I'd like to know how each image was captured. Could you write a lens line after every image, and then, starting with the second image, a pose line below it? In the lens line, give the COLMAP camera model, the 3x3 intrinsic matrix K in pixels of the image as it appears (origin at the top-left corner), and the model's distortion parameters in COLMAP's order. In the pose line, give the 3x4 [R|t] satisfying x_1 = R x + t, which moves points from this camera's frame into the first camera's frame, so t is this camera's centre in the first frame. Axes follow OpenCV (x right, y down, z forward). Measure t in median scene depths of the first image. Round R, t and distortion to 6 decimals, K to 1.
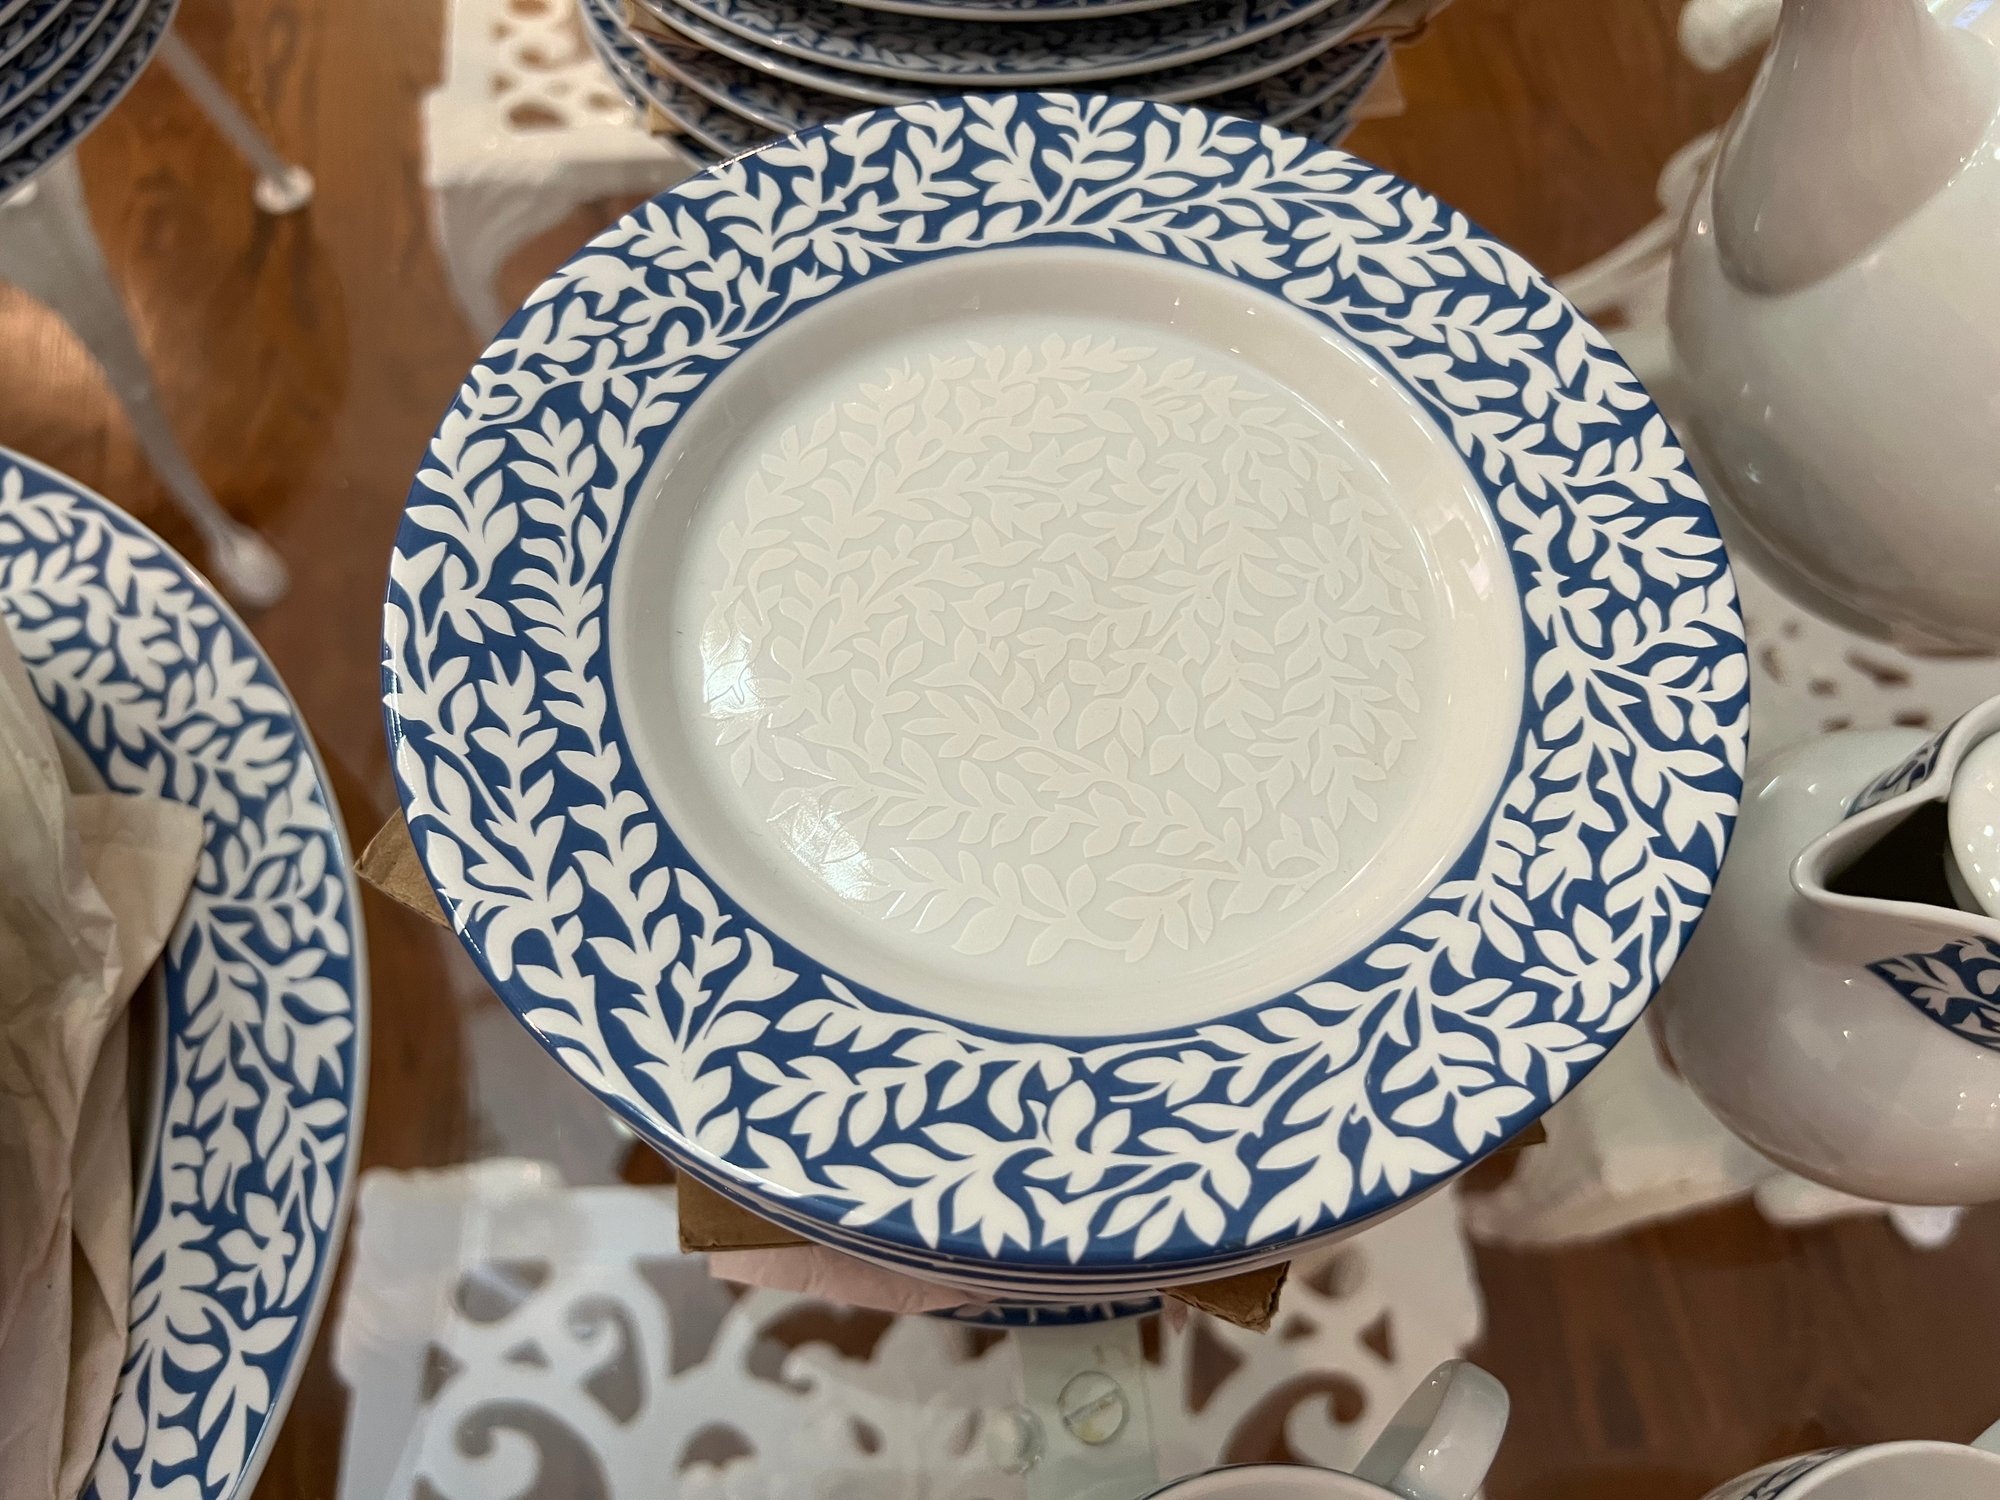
lens RADIAL K [[1496.0, 0, 1000.0], [0, 1496.0, 750.0], [0, 0, 1]] dist [-0.009770, -0.002423]
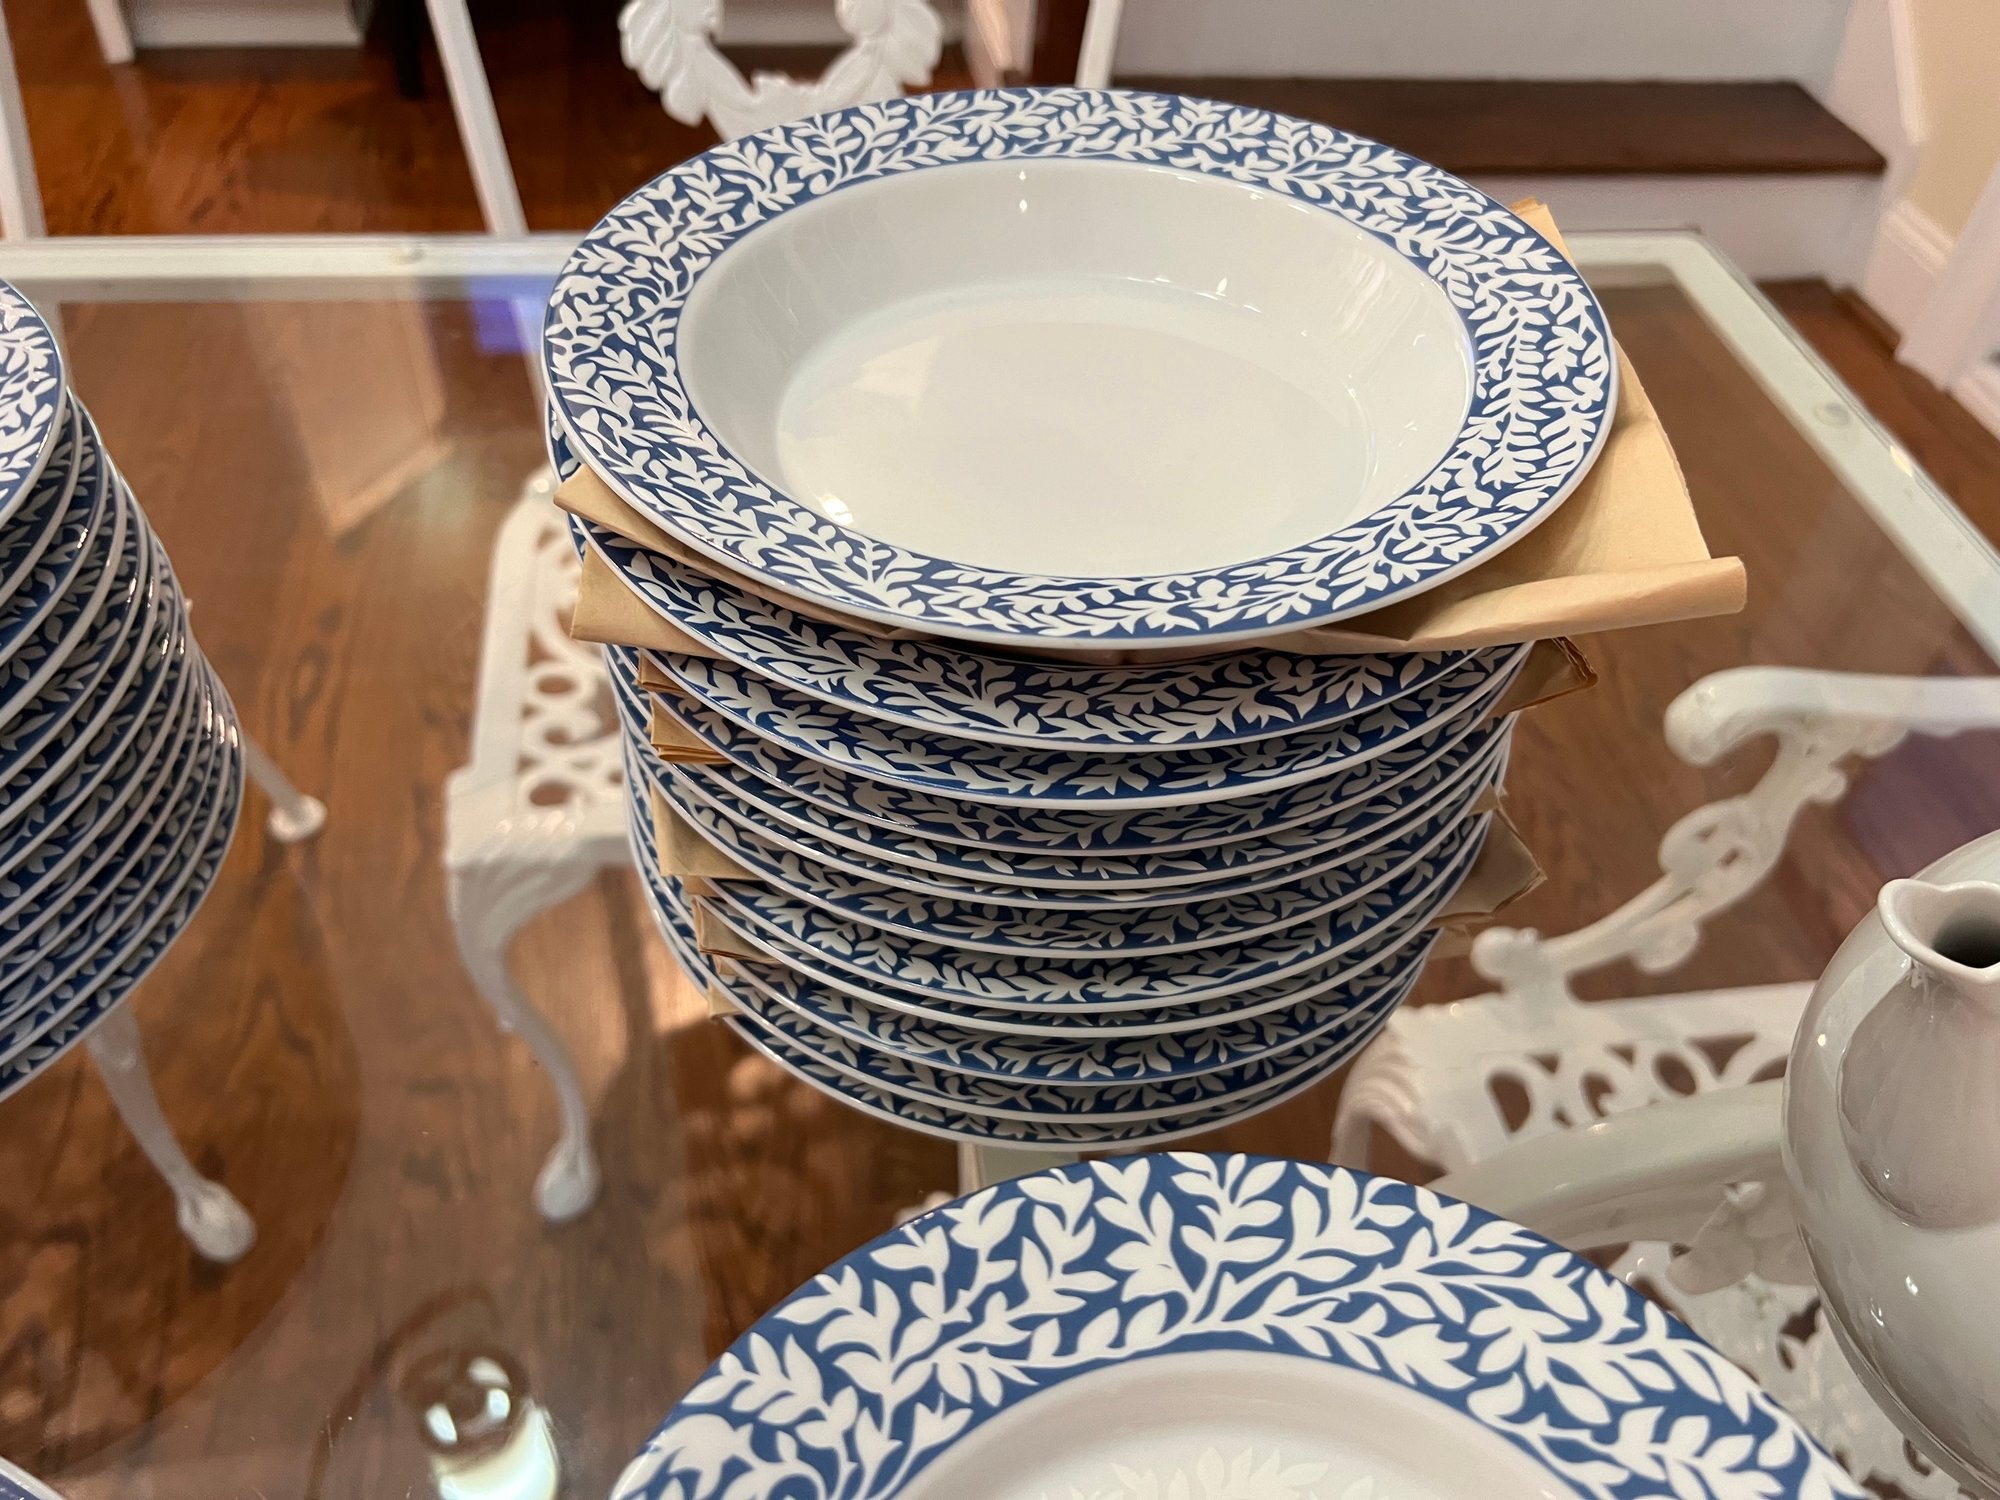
lens RADIAL K [[1481.6, 0, 1000.0], [0, 1481.6, 750.0], [0, 0, 1]] dist [-0.005425, -0.001080]
pose [[0.999406, -0.022895, 0.025746, -0.100411], [0.029630, 0.952465, -0.303204, -0.413786], [-0.017580, 0.303787, 0.952578, 0.052350]]
